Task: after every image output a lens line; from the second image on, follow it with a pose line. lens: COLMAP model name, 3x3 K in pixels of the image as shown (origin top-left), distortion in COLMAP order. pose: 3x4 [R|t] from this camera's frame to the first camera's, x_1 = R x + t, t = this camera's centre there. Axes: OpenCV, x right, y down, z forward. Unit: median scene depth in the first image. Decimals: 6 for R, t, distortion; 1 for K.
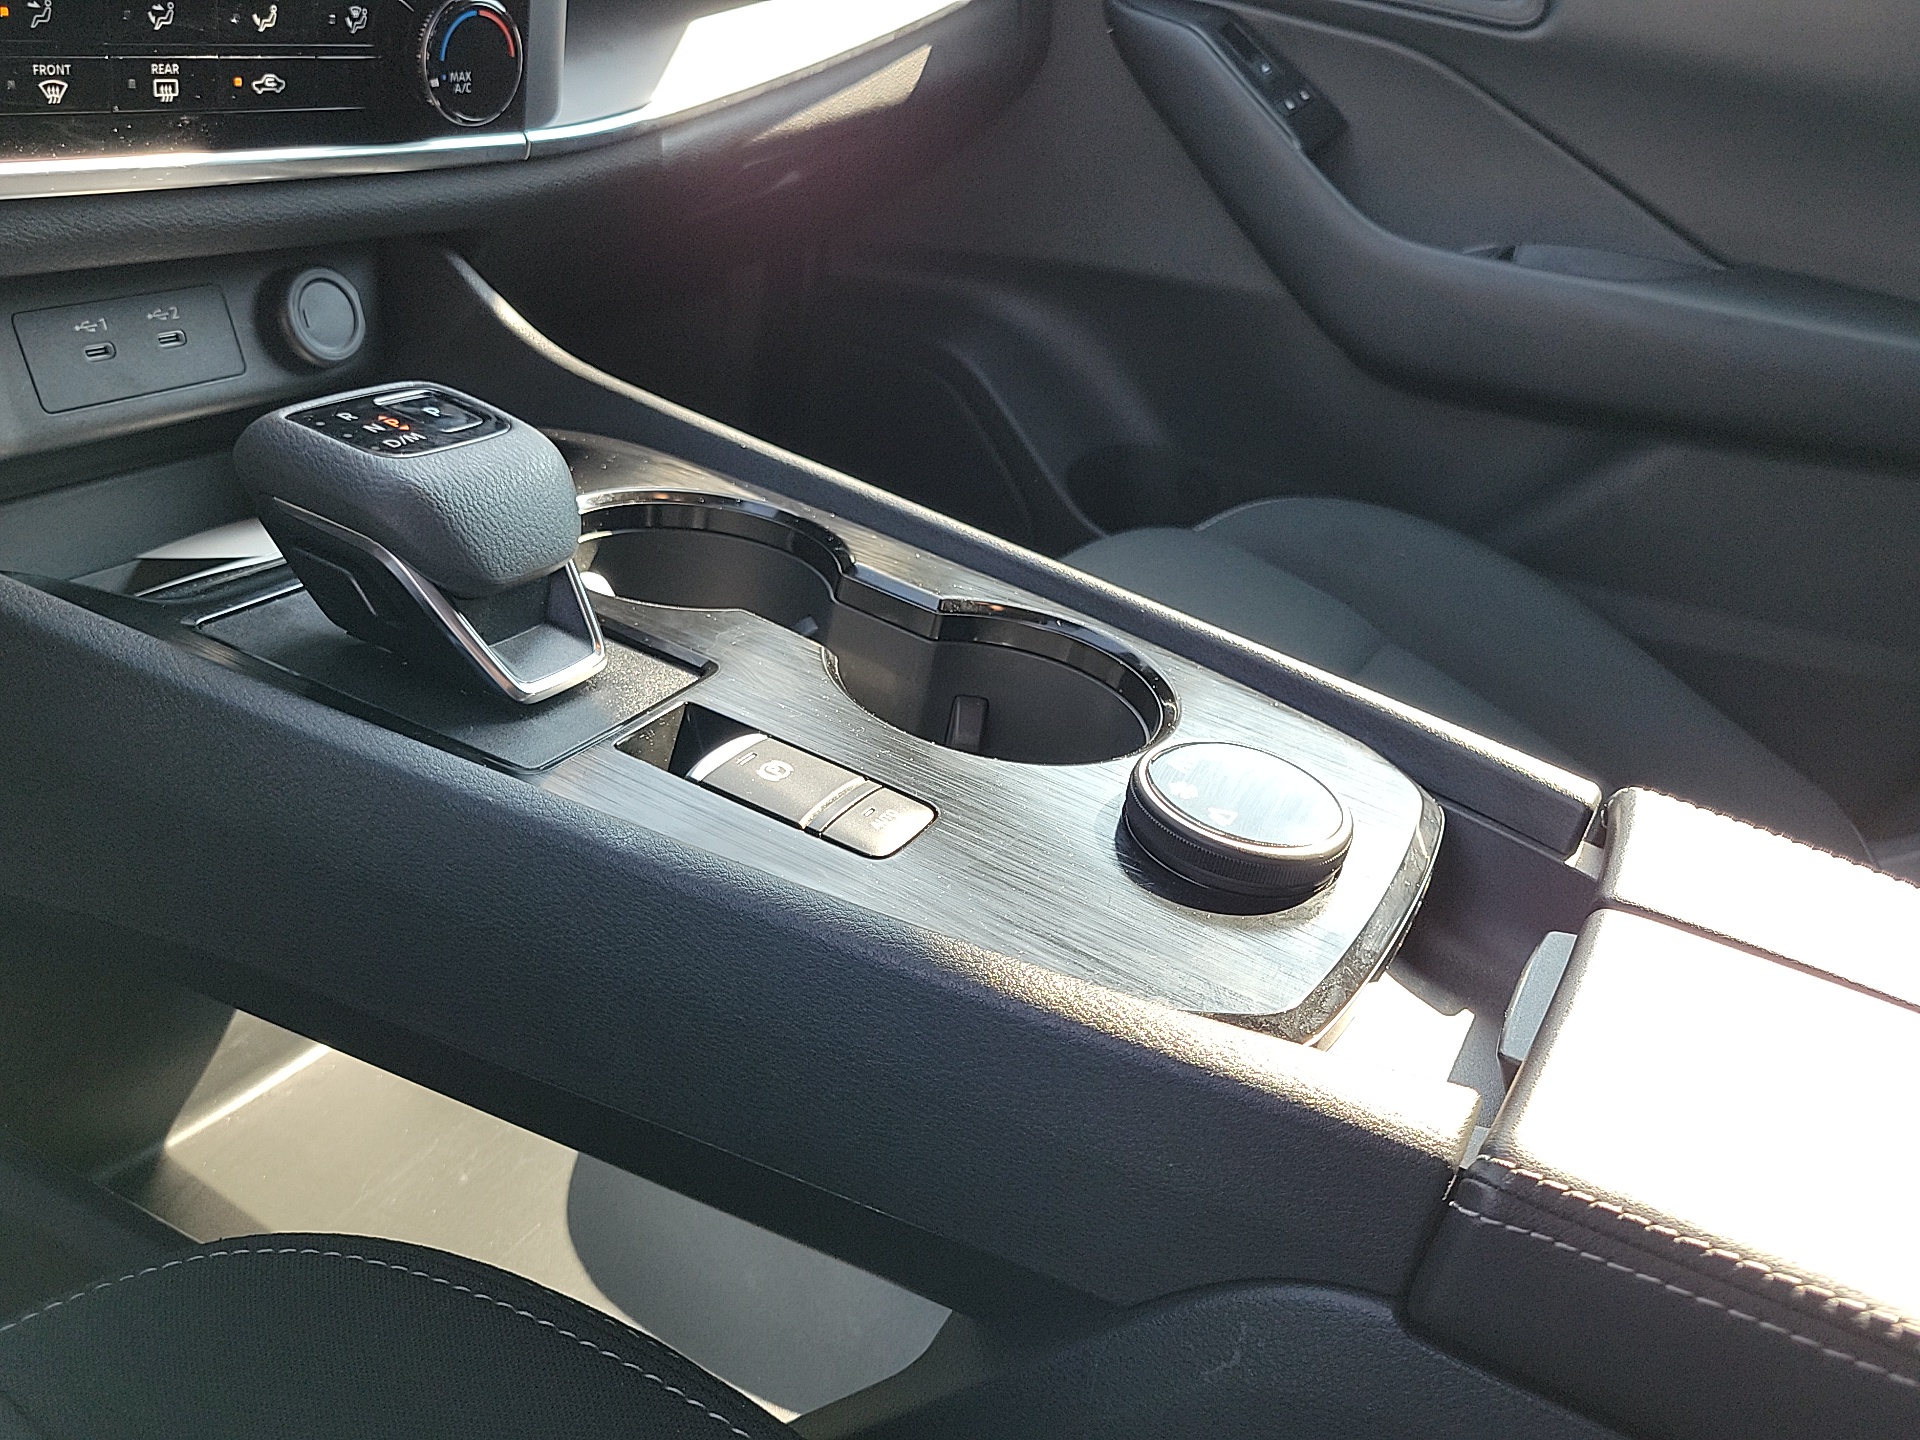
lens RADIAL K [[1588.8, 0, 958.0], [0, 1588.8, 725.6], [0, 0, 1]] dist [0.023083, -0.004692]
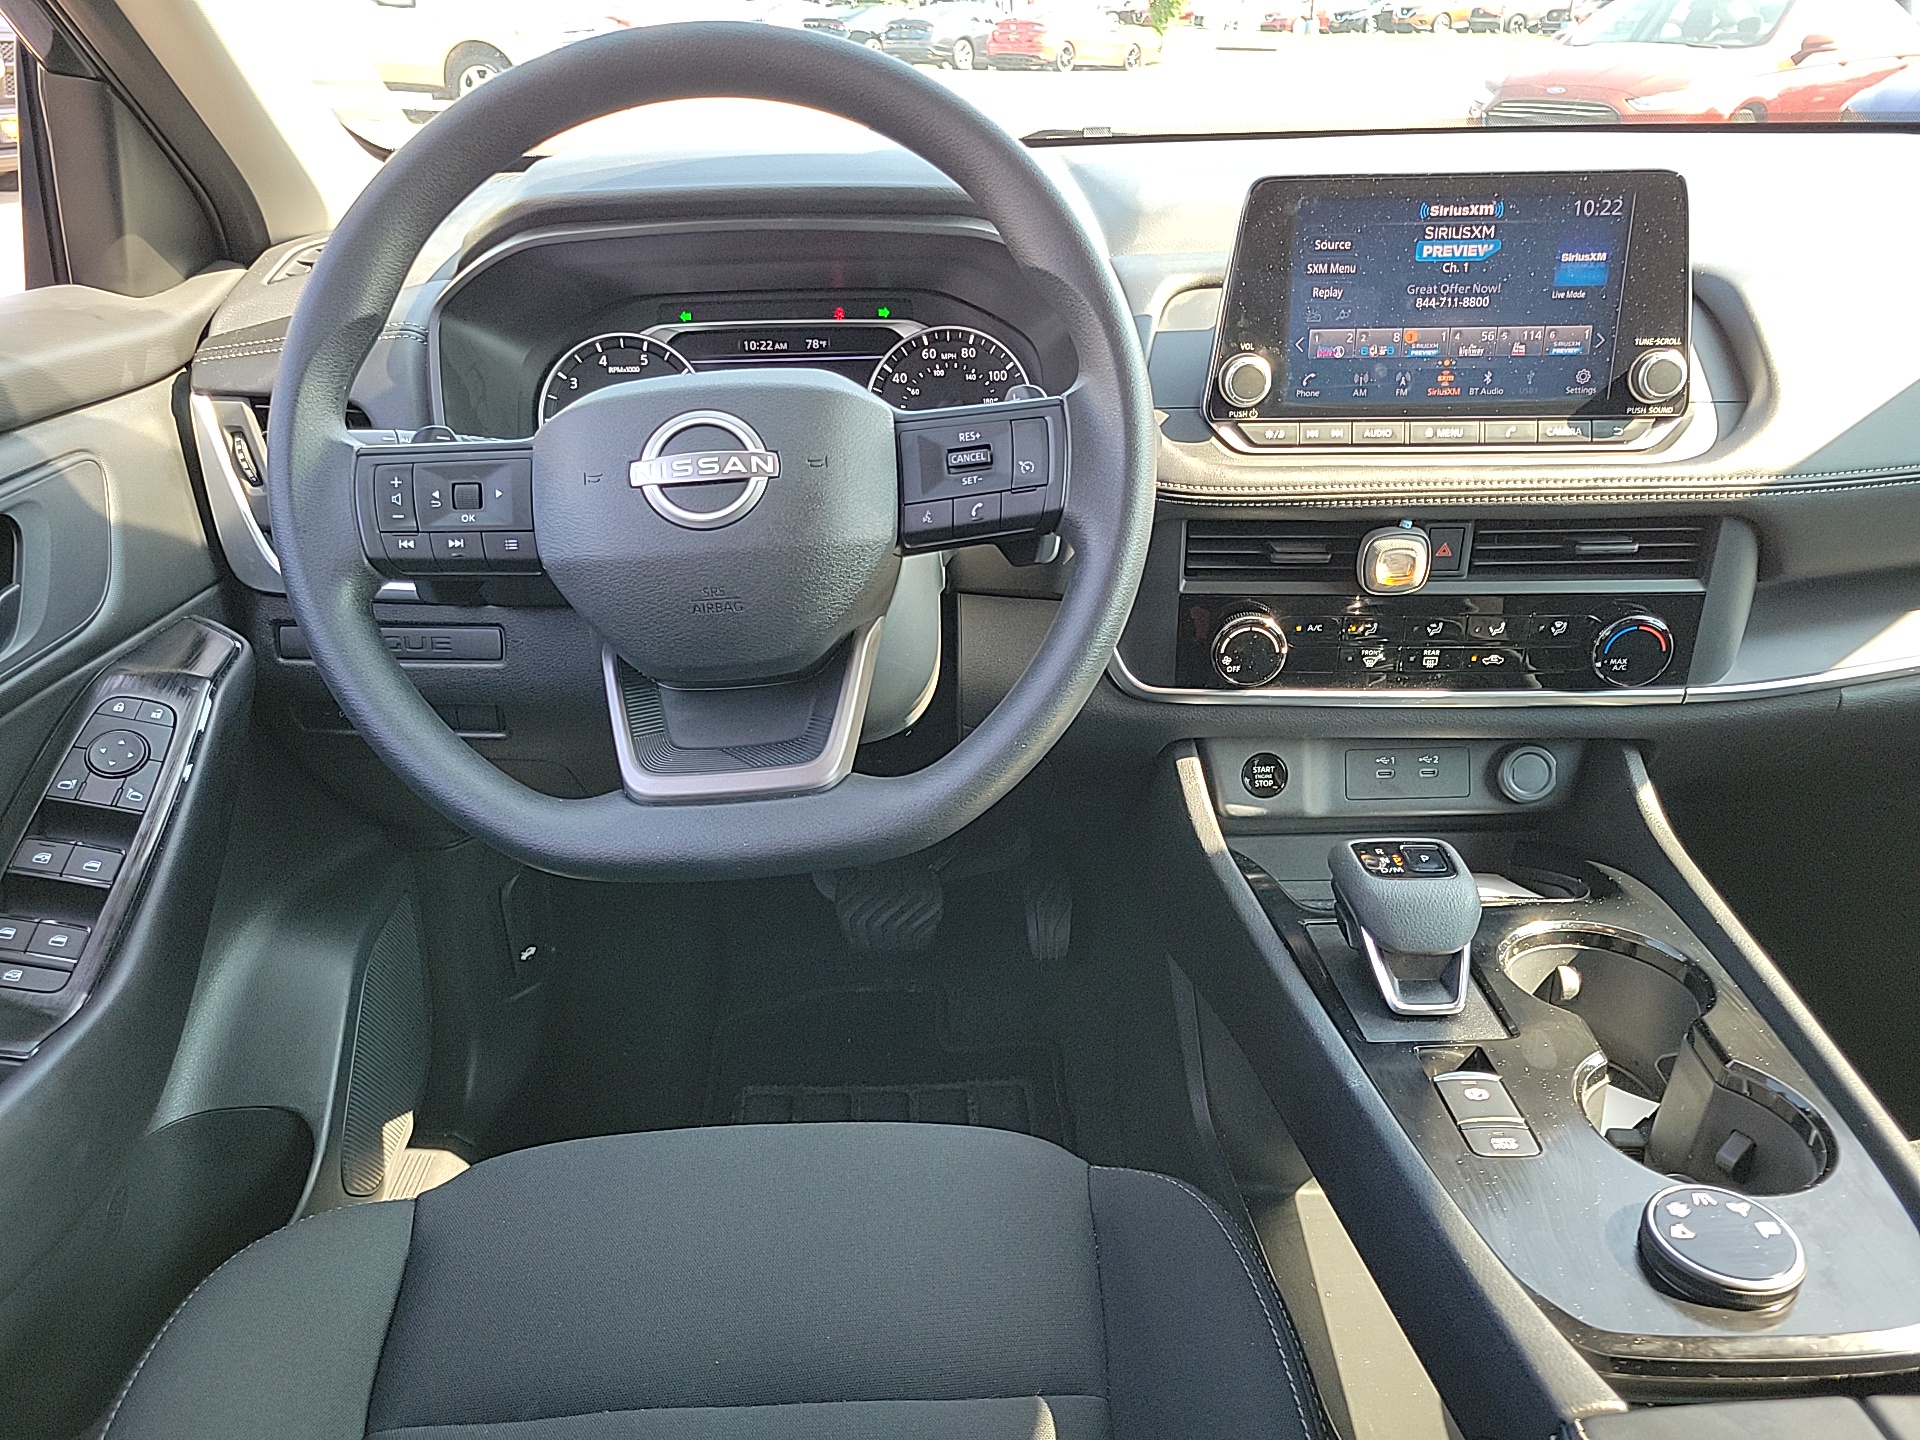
lens RADIAL K [[1427.9, 0, 939.2], [0, 1427.9, 717.3], [0, 0, 1]] dist [0.044751, -0.031591]
pose [[0.485931, 0.188598, -0.853406, 0.661800], [-0.331047, 0.943403, 0.019988, -0.156744], [0.808876, 0.272804, 0.520863, -0.345399]]
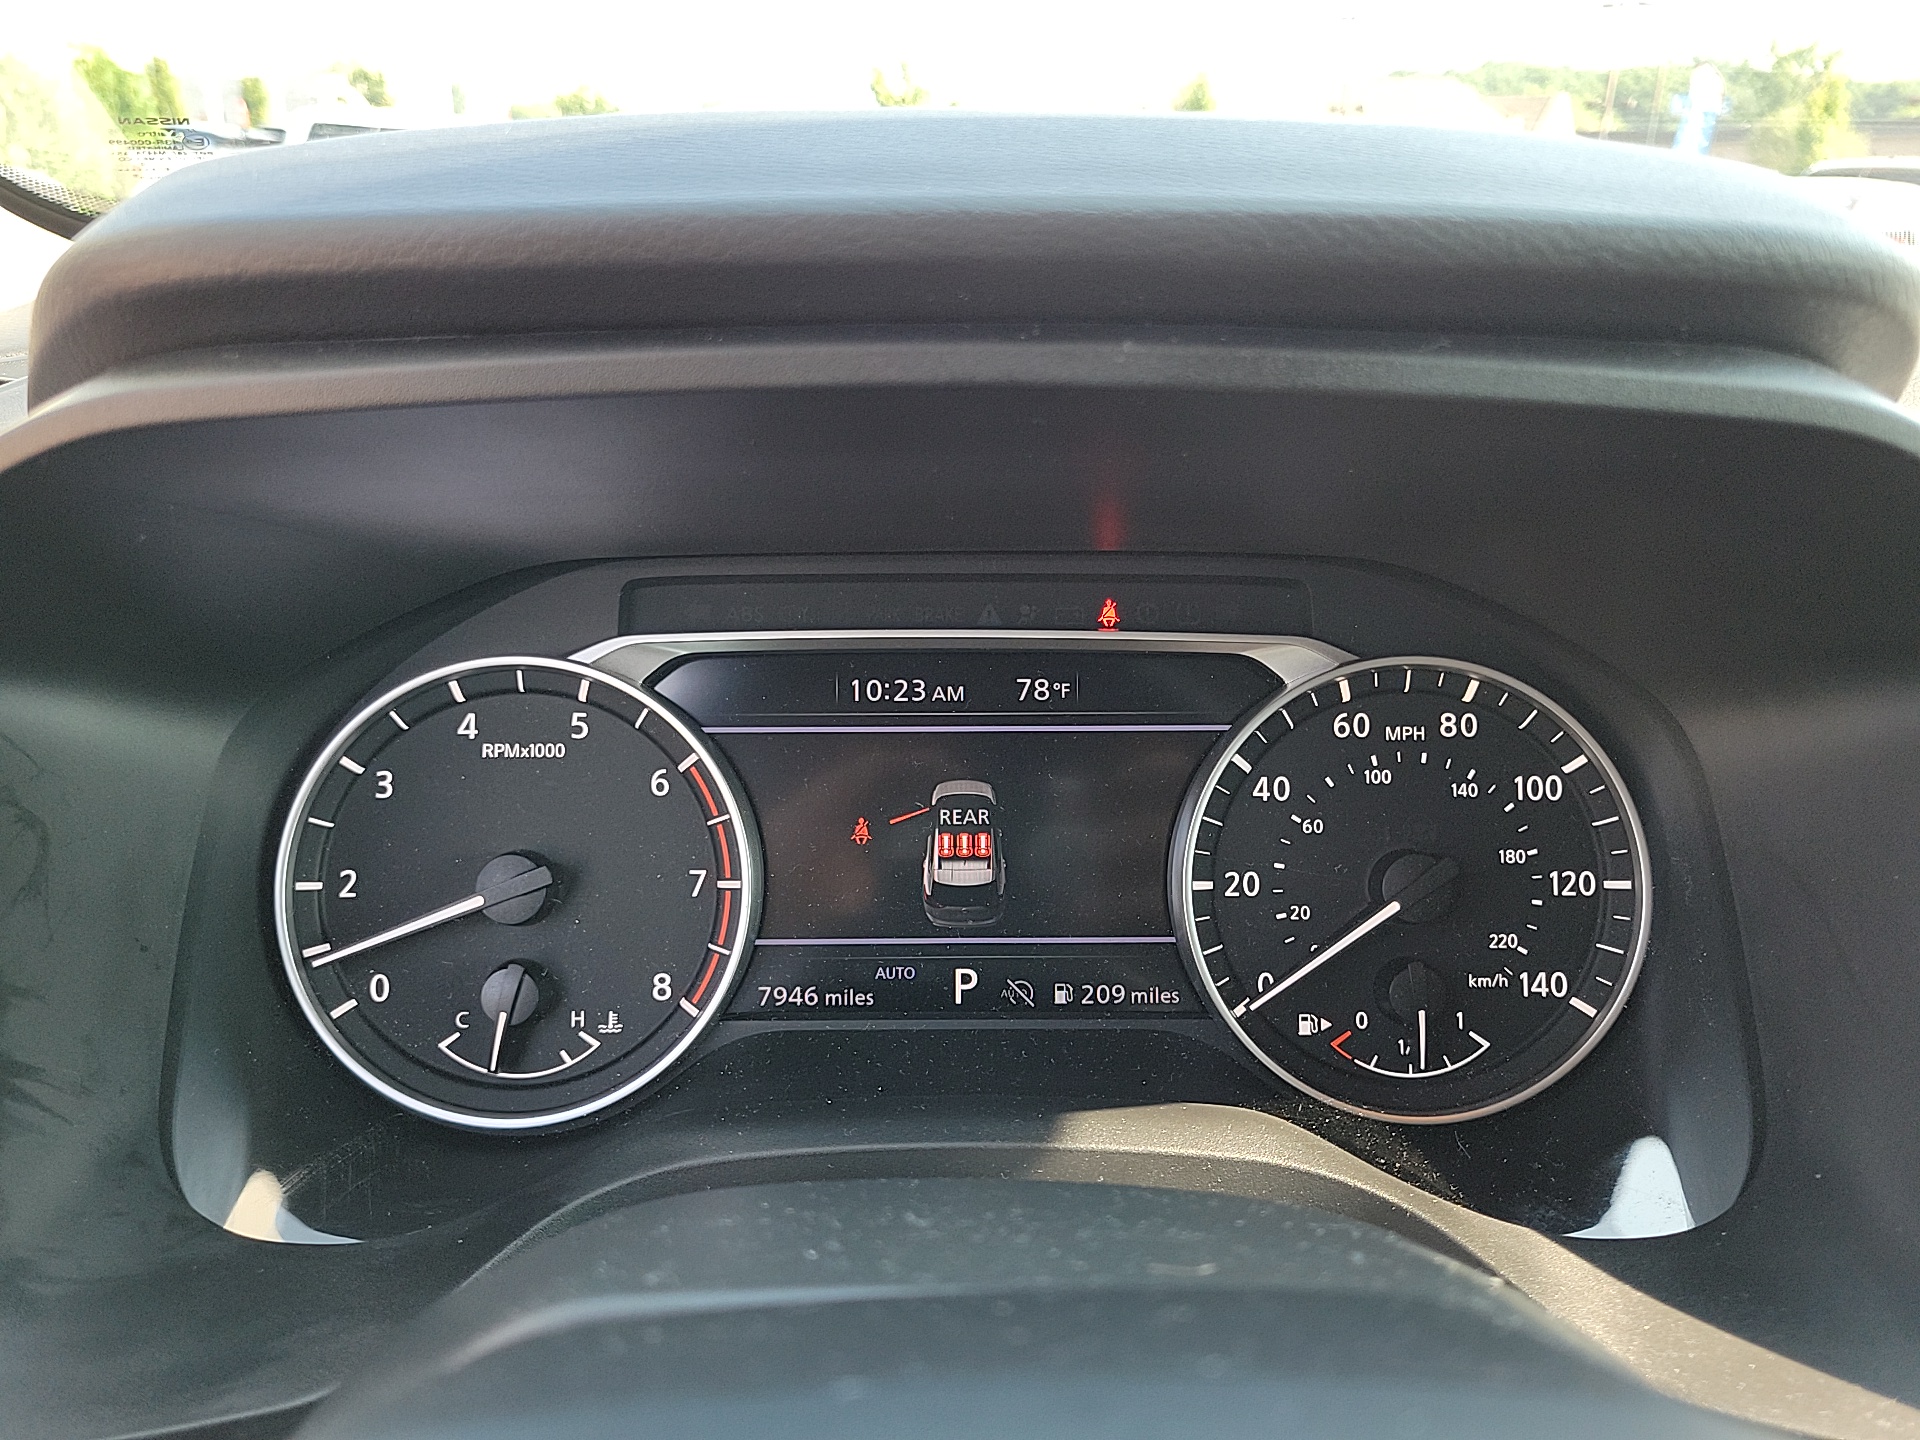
lens RADIAL K [[1504.1, 0, 957.4], [0, 1504.1, 695.3], [0, 0, 1]] dist [-0.002490, -0.003292]
pose [[0.483595, 0.084148, -0.871237, -0.429135], [-0.353061, 0.929554, -0.106192, -0.417457], [0.800927, 0.358954, 0.479238, -0.033886]]
